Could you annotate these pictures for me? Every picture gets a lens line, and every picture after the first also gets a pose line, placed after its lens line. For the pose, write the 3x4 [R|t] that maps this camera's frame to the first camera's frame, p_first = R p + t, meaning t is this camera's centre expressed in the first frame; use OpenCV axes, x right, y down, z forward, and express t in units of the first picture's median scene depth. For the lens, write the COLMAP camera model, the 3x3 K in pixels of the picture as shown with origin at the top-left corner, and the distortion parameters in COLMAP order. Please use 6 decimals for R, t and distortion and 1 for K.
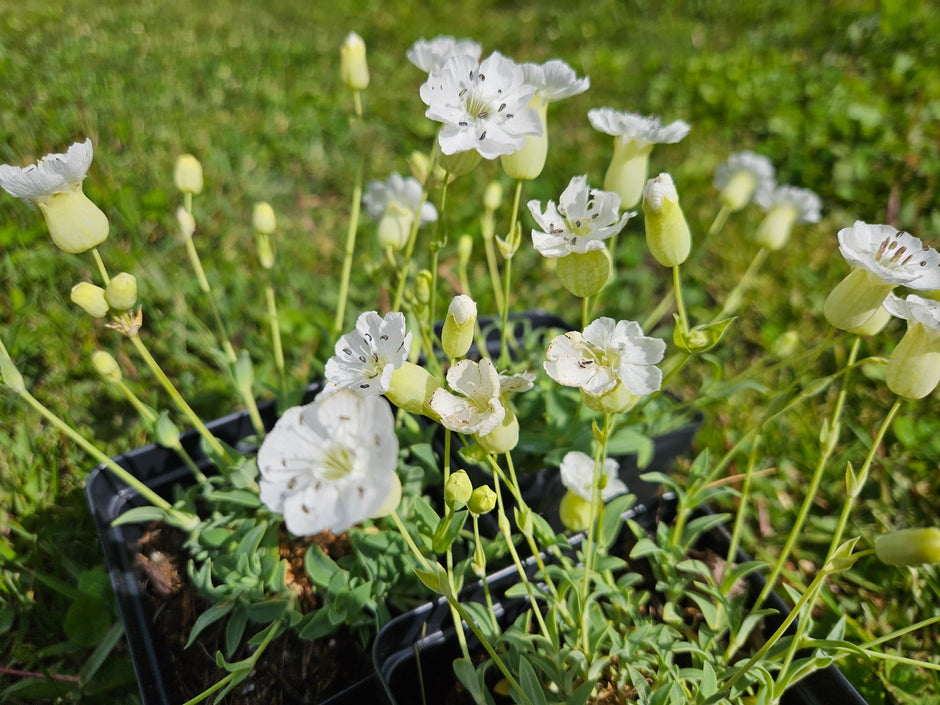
lens RADIAL K [[708.3, 0, 470.0], [0, 708.3, 352.5], [0, 0, 1]] dist [-0.073342, 0.000617]
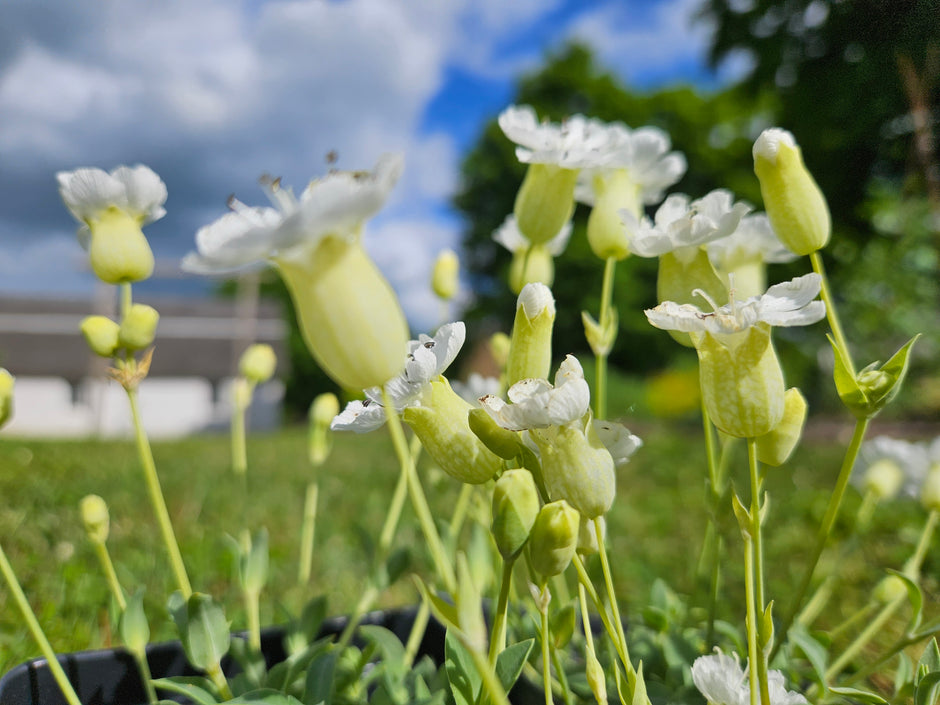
lens RADIAL K [[708.3, 0, 470.0], [0, 708.3, 352.5], [0, 0, 1]] dist [-0.073342, 0.000617]
pose [[0.988479, 0.006149, -0.151231, 0.033040], [-0.101017, 0.770879, -0.628921, 0.437424], [0.112714, 0.636952, 0.762619, 0.417953]]
